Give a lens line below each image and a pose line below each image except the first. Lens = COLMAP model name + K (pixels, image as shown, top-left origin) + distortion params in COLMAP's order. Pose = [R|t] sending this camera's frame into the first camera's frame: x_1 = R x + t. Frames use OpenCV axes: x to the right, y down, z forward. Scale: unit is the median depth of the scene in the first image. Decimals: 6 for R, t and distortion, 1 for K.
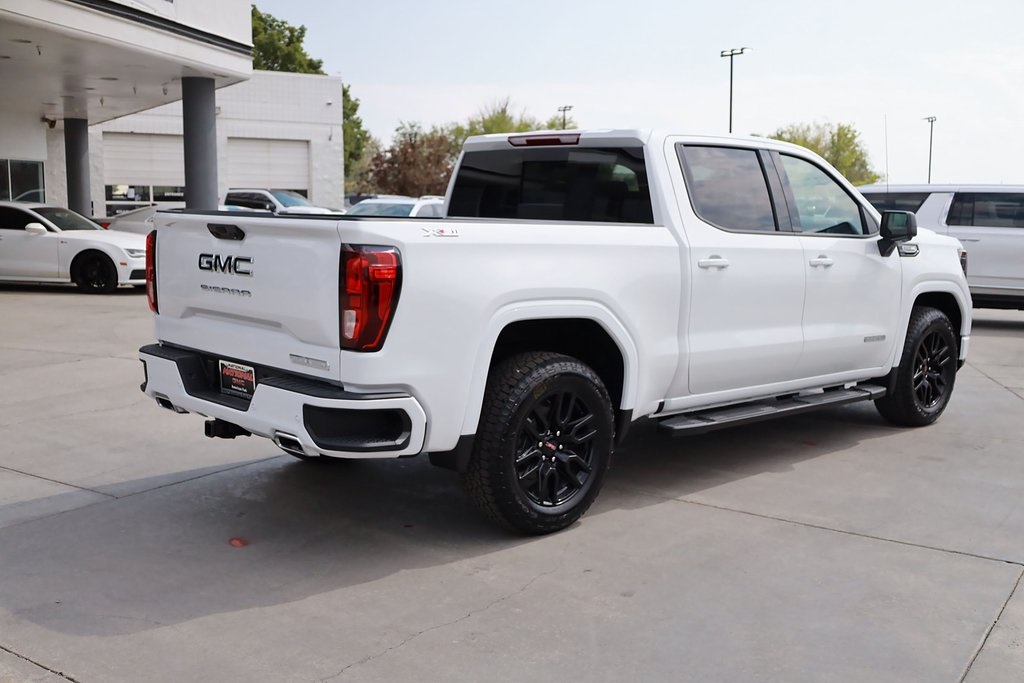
lens RADIAL K [[1062.3, 0, 512.0], [0, 1062.3, 341.5], [0, 0, 1]] dist [0.006741, -0.000679]
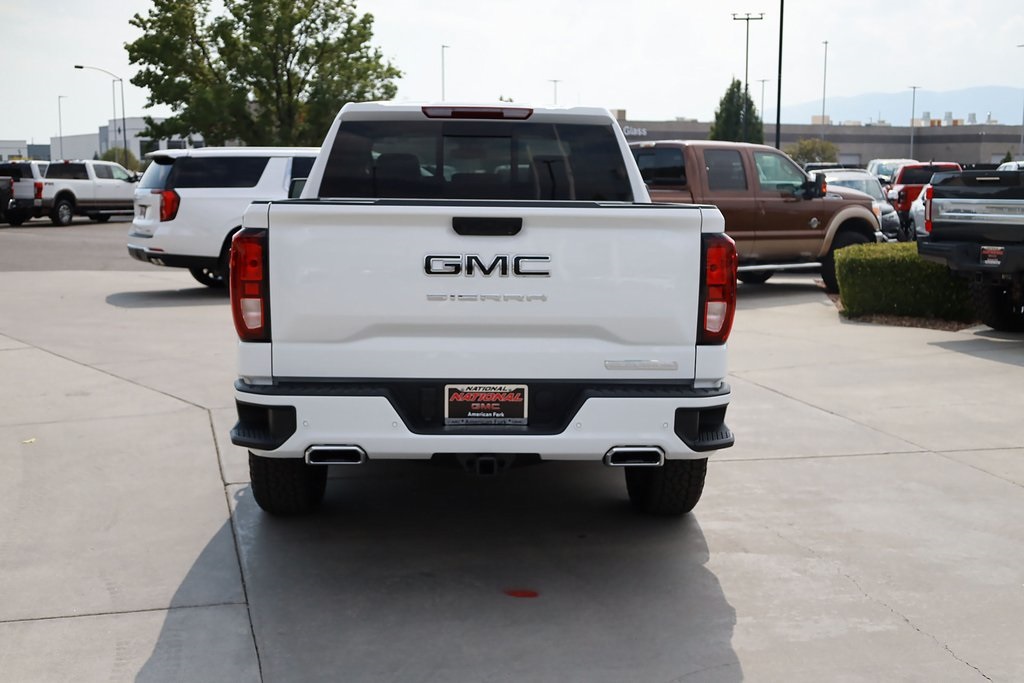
lens RADIAL K [[1229.8, 0, 512.0], [0, 1229.8, 341.5], [0, 0, 1]] dist [0.012144, 0.019474]
pose [[0.650892, -0.109782, 0.751191, -0.800209], [0.096459, 0.993429, 0.061604, -0.058044], [-0.753018, 0.032362, 0.657204, 0.295853]]
